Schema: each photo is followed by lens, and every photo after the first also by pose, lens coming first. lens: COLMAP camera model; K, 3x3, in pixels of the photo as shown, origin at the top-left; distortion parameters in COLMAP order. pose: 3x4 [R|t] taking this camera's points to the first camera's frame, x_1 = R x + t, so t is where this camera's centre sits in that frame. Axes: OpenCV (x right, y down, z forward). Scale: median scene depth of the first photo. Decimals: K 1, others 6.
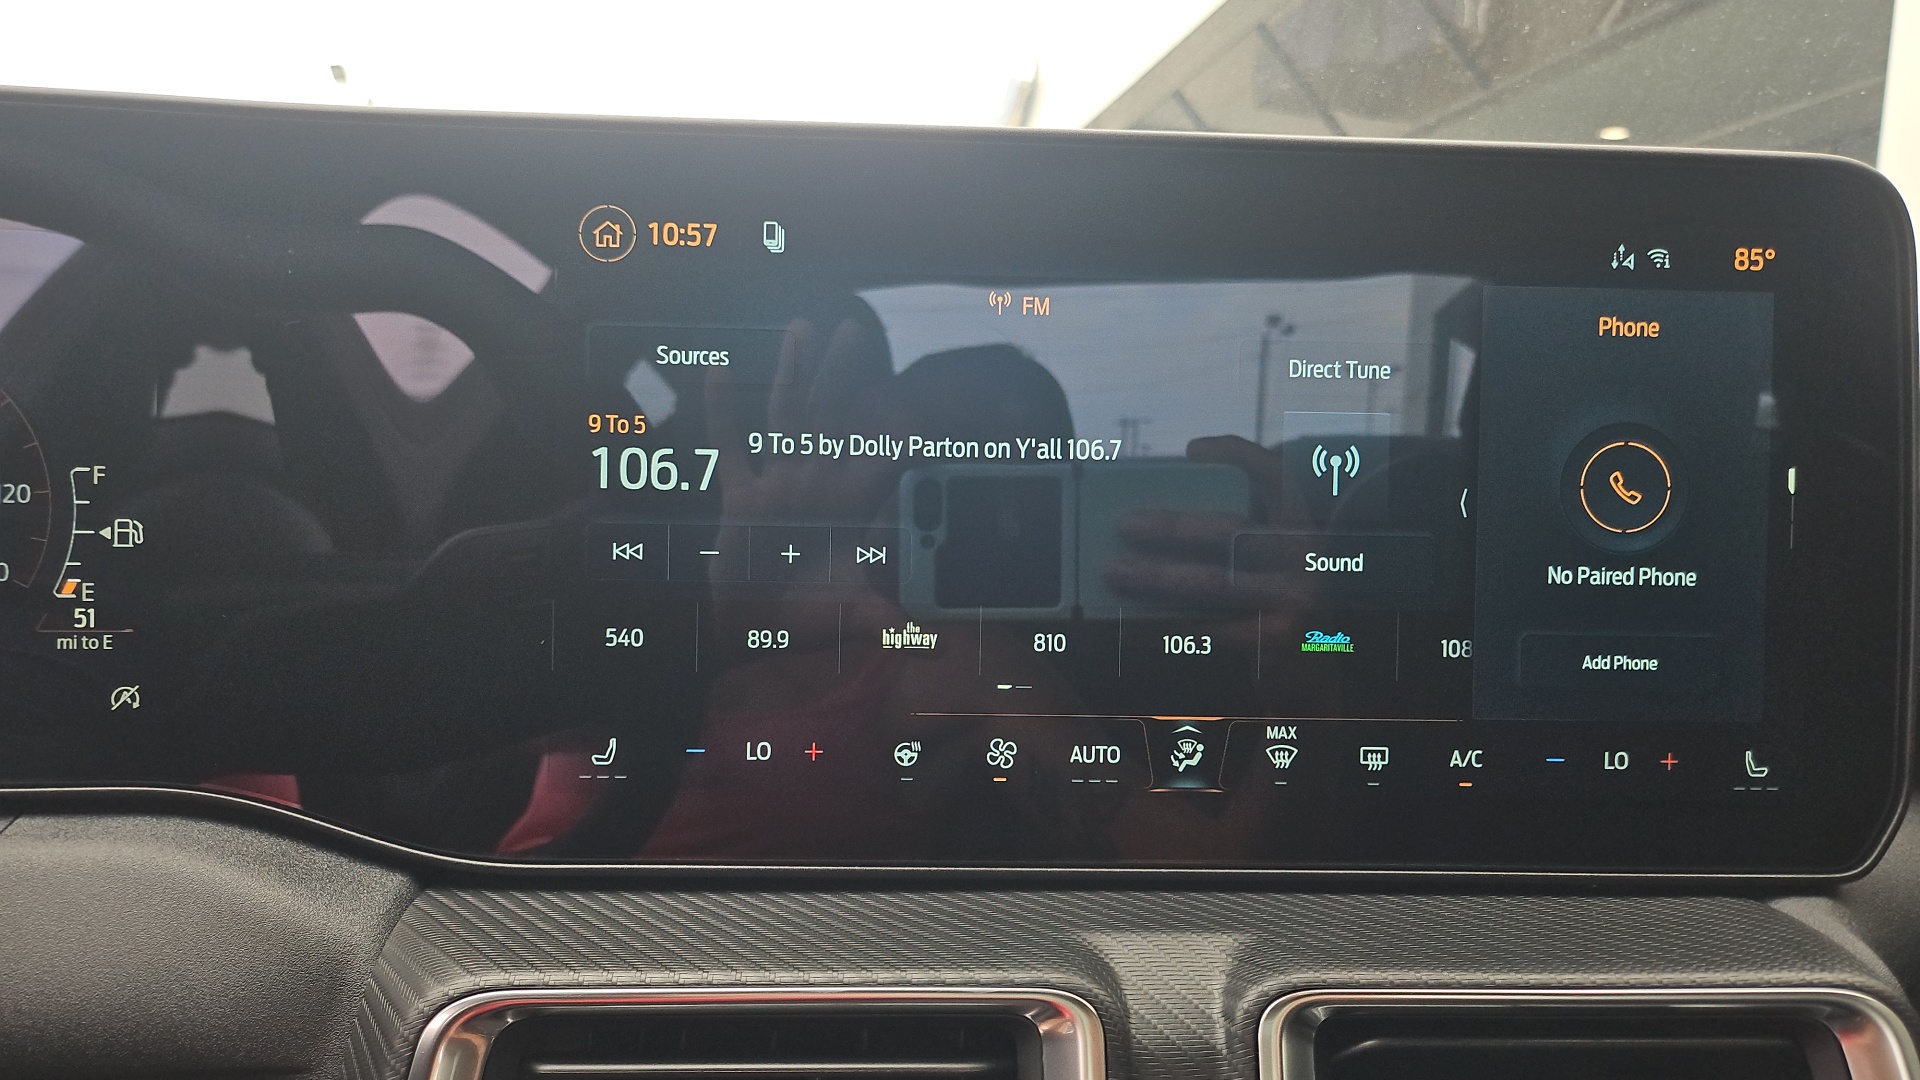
lens RADIAL K [[1423.2, 0, 960.0], [0, 1423.2, 540.0], [0, 0, 1]] dist [0.035696, -0.070683]
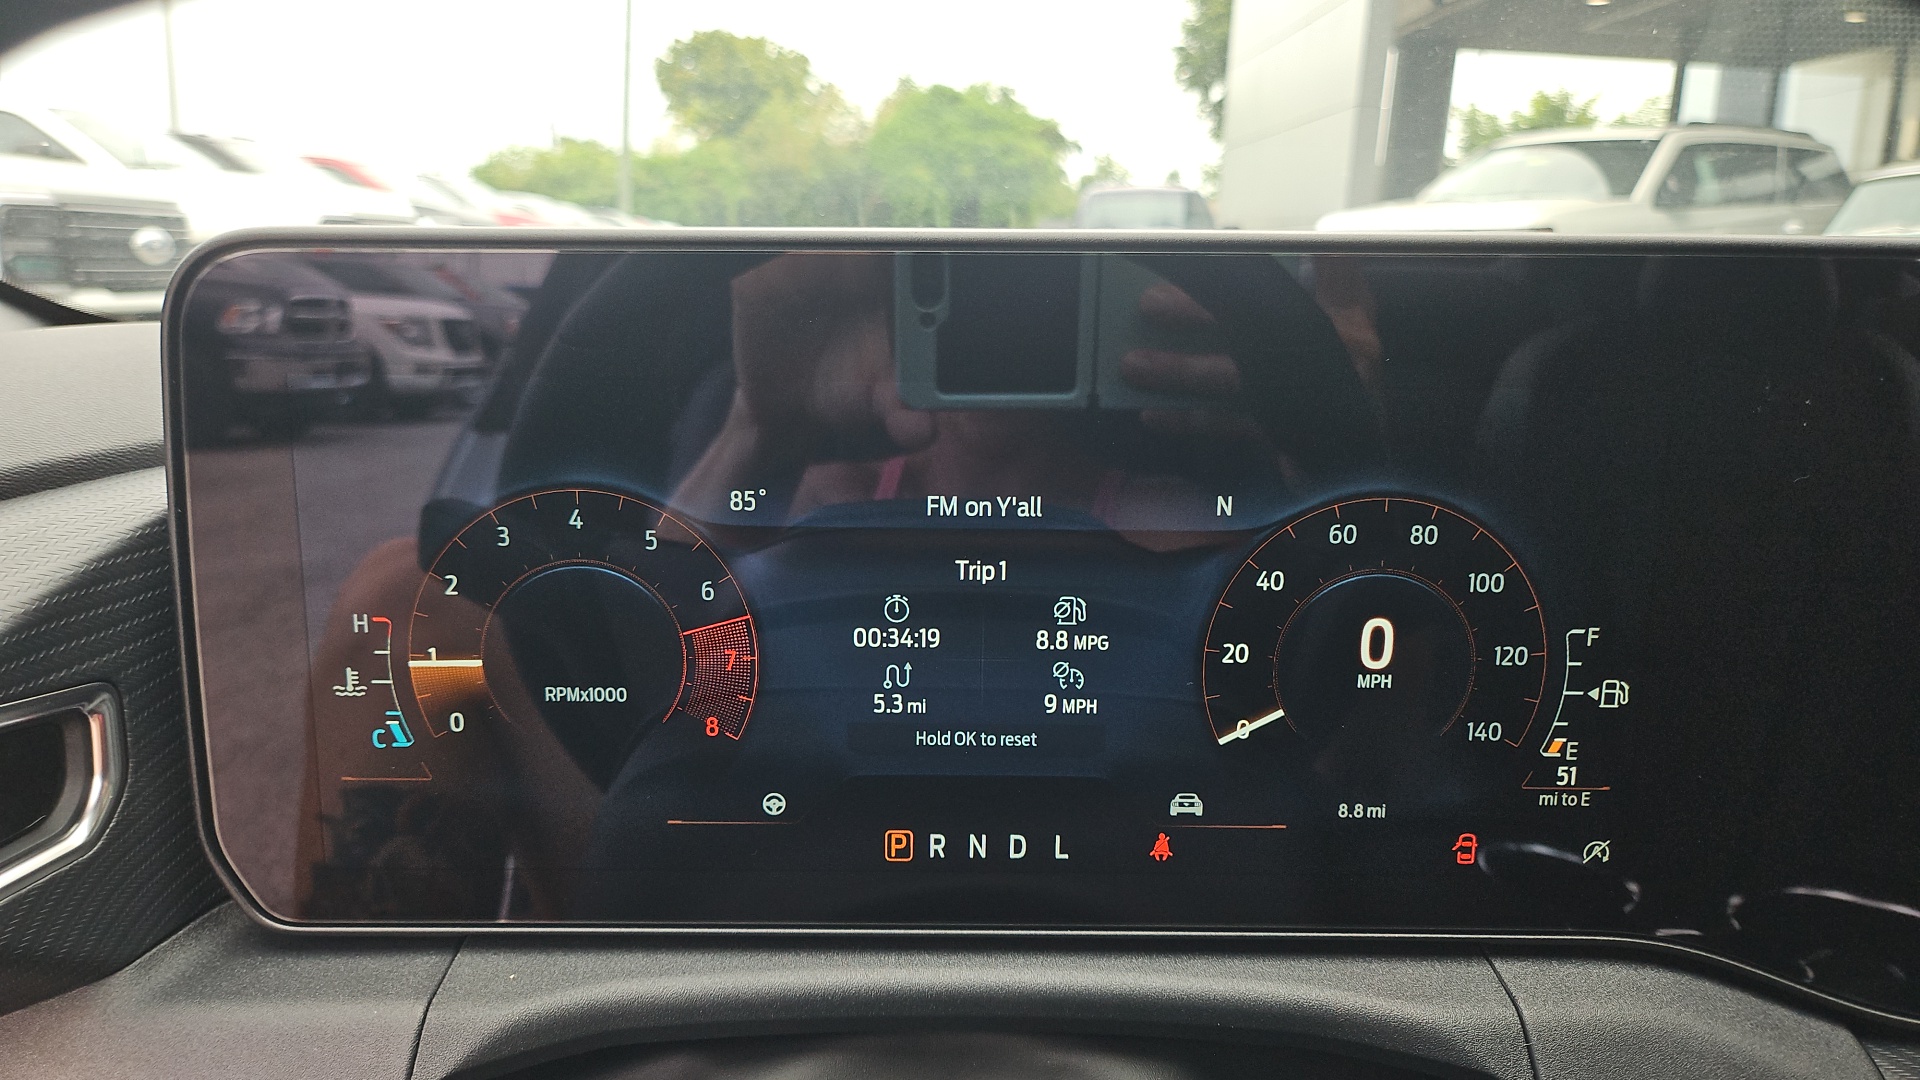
lens RADIAL K [[1384.8, 0, 960.0], [0, 1384.8, 540.0], [0, 0, 1]] dist [0.034946, -0.025048]
pose [[0.981990, 0.031771, -0.186241, -0.849388], [-0.003615, 0.988739, 0.149609, -0.251975], [0.188897, -0.146241, 0.971047, -0.004093]]
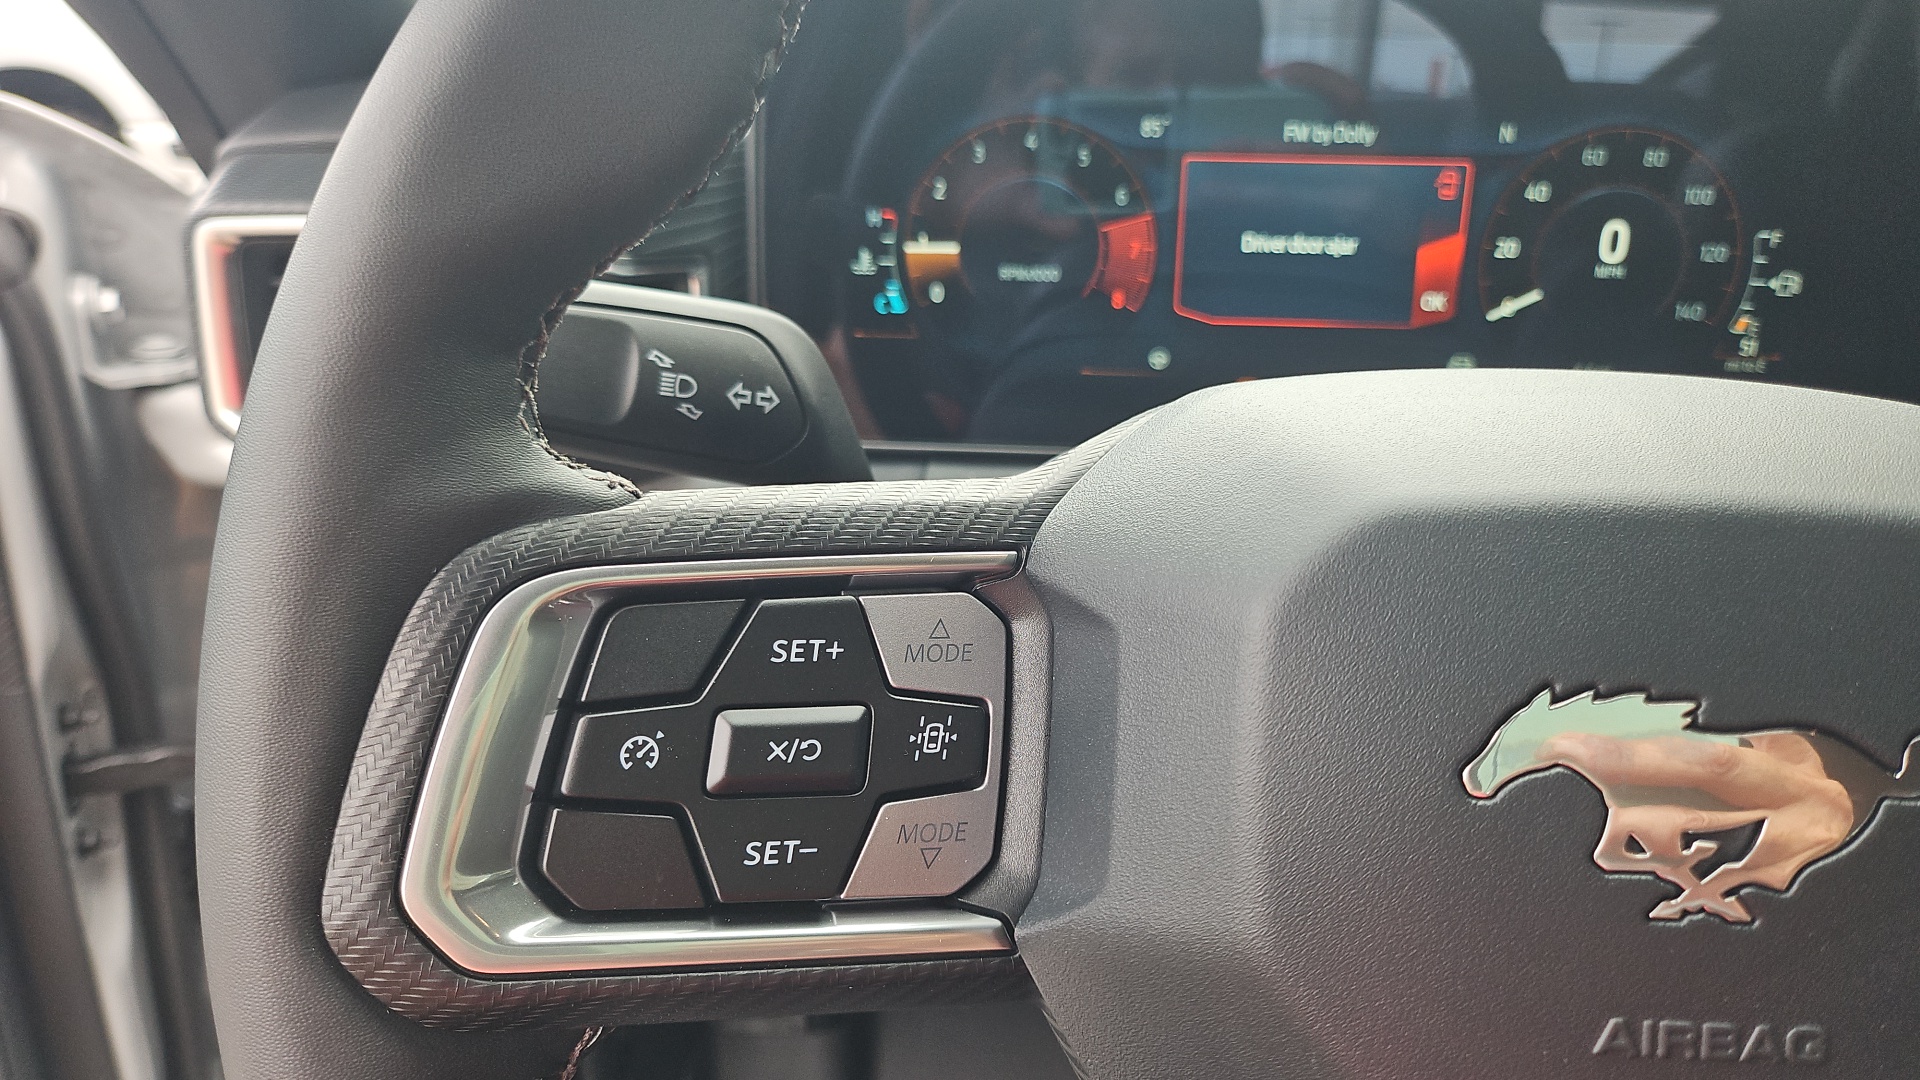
lens RADIAL K [[1378.7, 0, 1010.8], [0, 1378.7, 544.5], [0, 0, 1]] dist [0.057884, -0.106346]
pose [[0.969049, 0.074579, -0.235333, -0.961318], [-0.013001, 0.967371, 0.253030, -0.088407], [0.246525, -0.242139, 0.938400, -0.450437]]
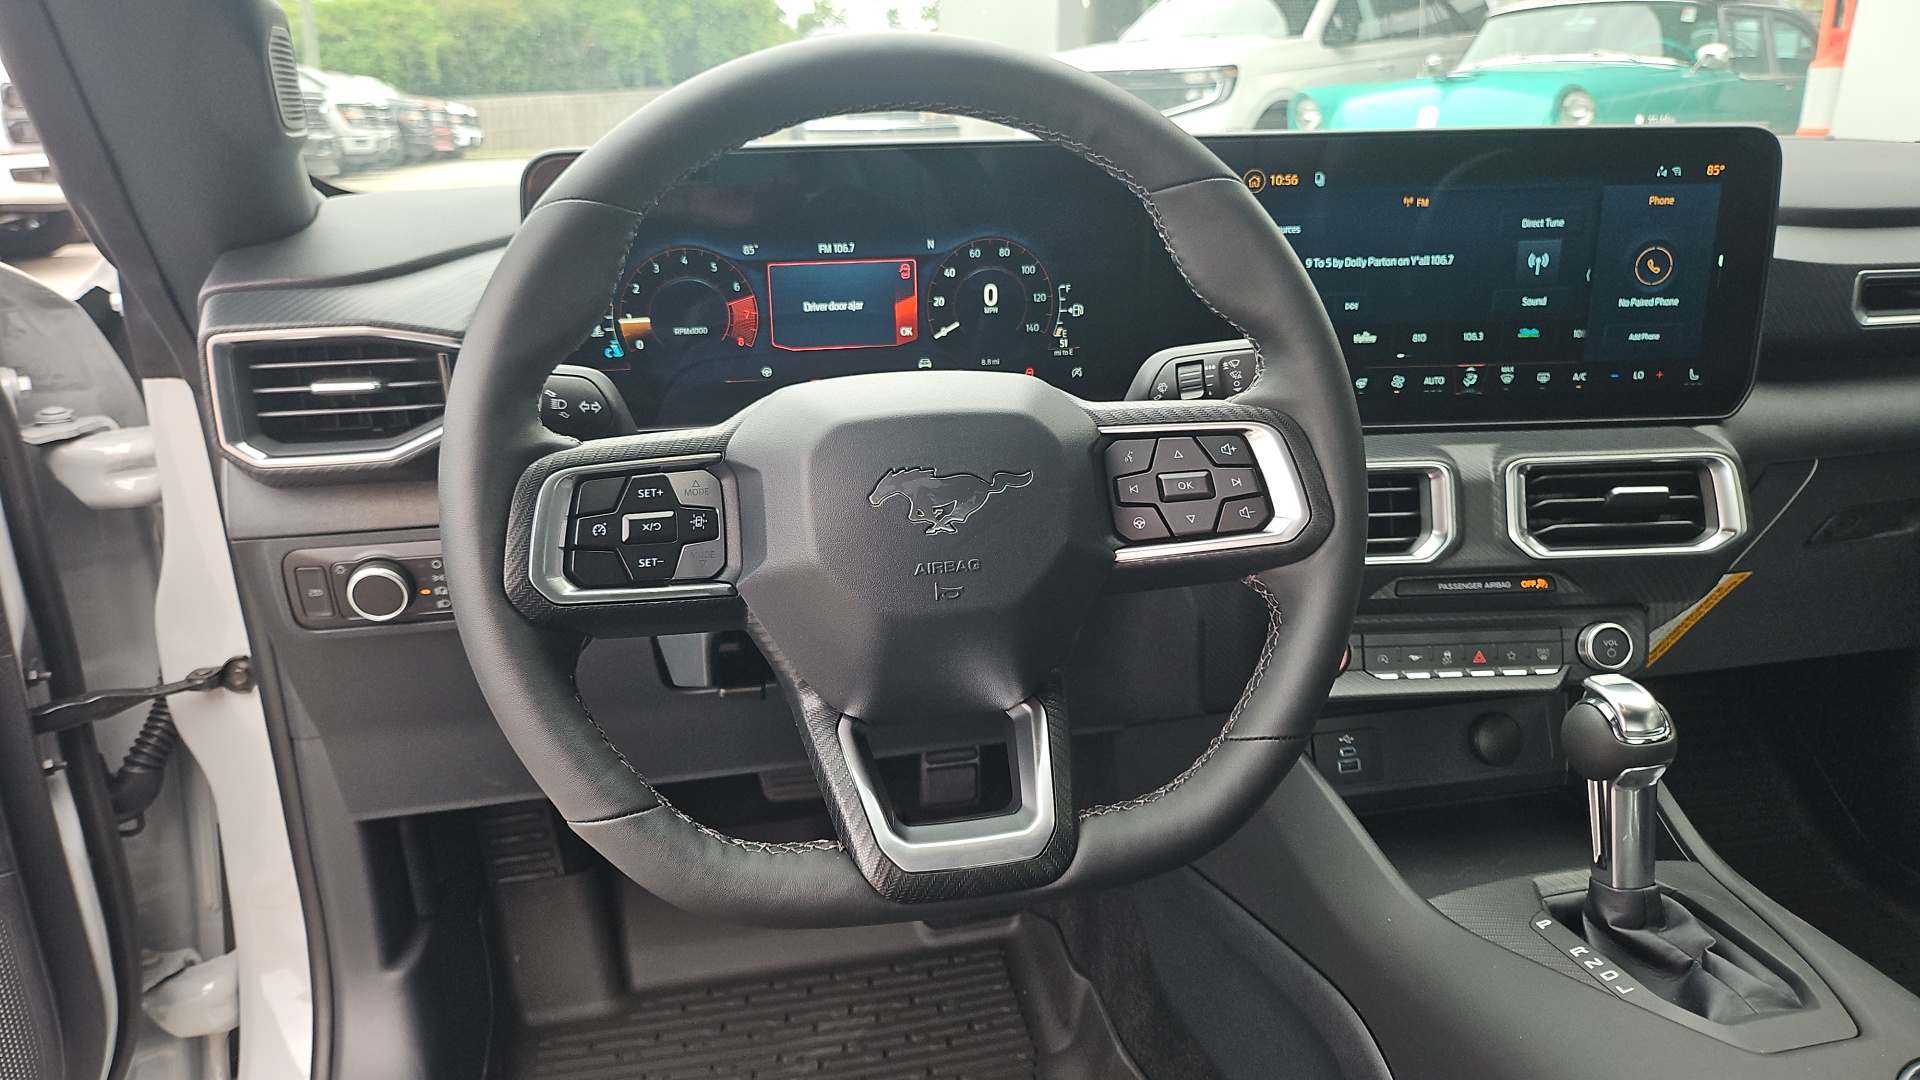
lens RADIAL K [[1358.4, 0, 960.0], [0, 1358.4, 540.0], [0, 0, 1]] dist [0.078114, -0.099752]
pose [[0.999464, -0.031793, -0.007837, -0.794778], [0.032737, 0.965178, 0.259537, -0.256200], [-0.000687, -0.259654, 0.965701, -1.551488]]
